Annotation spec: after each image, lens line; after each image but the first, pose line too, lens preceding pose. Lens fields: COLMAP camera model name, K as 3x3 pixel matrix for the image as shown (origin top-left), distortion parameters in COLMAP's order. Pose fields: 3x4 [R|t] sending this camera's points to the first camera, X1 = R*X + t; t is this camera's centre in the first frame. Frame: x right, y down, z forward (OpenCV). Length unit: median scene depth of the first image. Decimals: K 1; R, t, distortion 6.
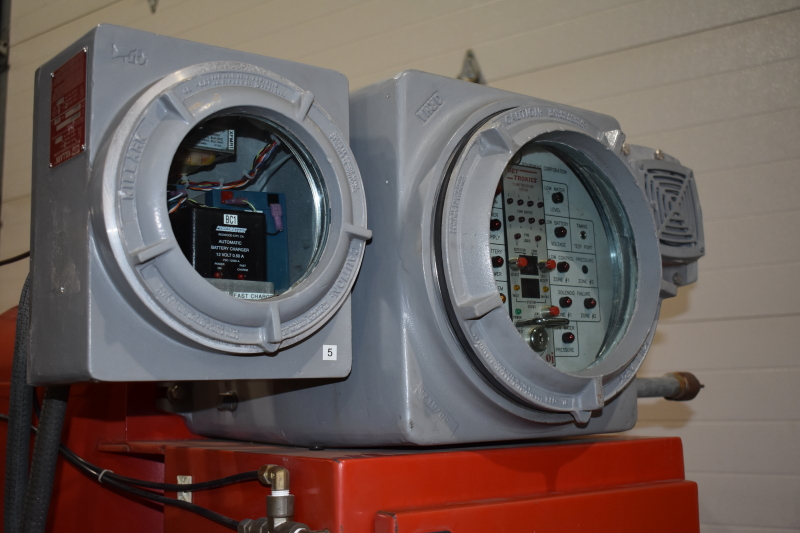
lens RADIAL K [[996.0, 0, 400.0], [0, 996.0, 266.5], [0, 0, 1]] dist [-0.003888, -0.003253]
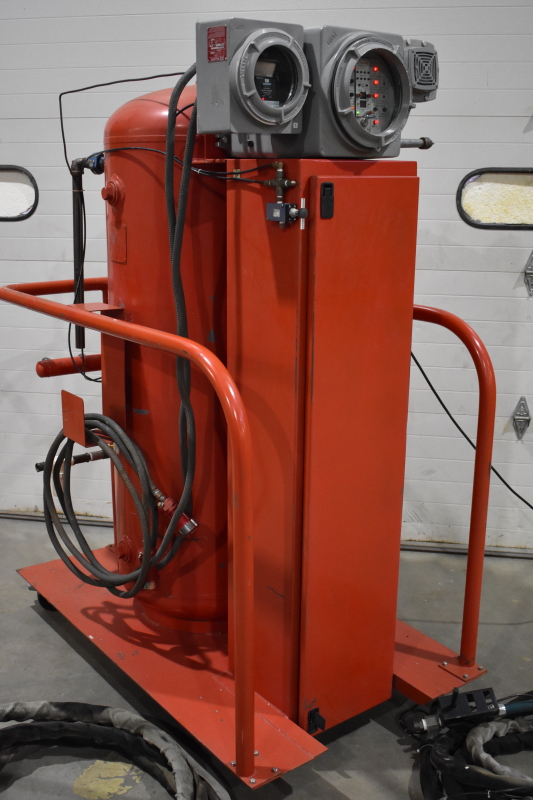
lens RADIAL K [[902.6, 0, 266.5], [0, 902.6, 400.0], [0, 0, 1]] dist [-0.072581, 0.002812]
pose [[0.999682, 0.023390, 0.009460, -0.154341], [-0.025230, 0.926932, 0.374379, -0.149757], [-0.000012, -0.374498, 0.927228, -1.747578]]
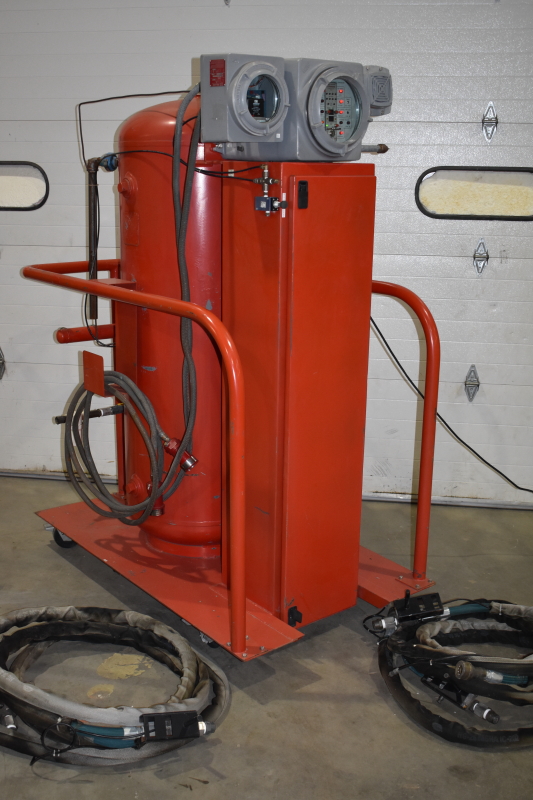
lens RADIAL K [[915.3, 0, 266.5], [0, 915.3, 400.0], [0, 0, 1]] dist [-0.062622, -0.006056]
pose [[0.999125, 0.022130, 0.035486, -0.204545], [-0.033931, 0.924977, 0.378505, -0.284668], [-0.024447, -0.379378, 0.924919, -2.516178]]
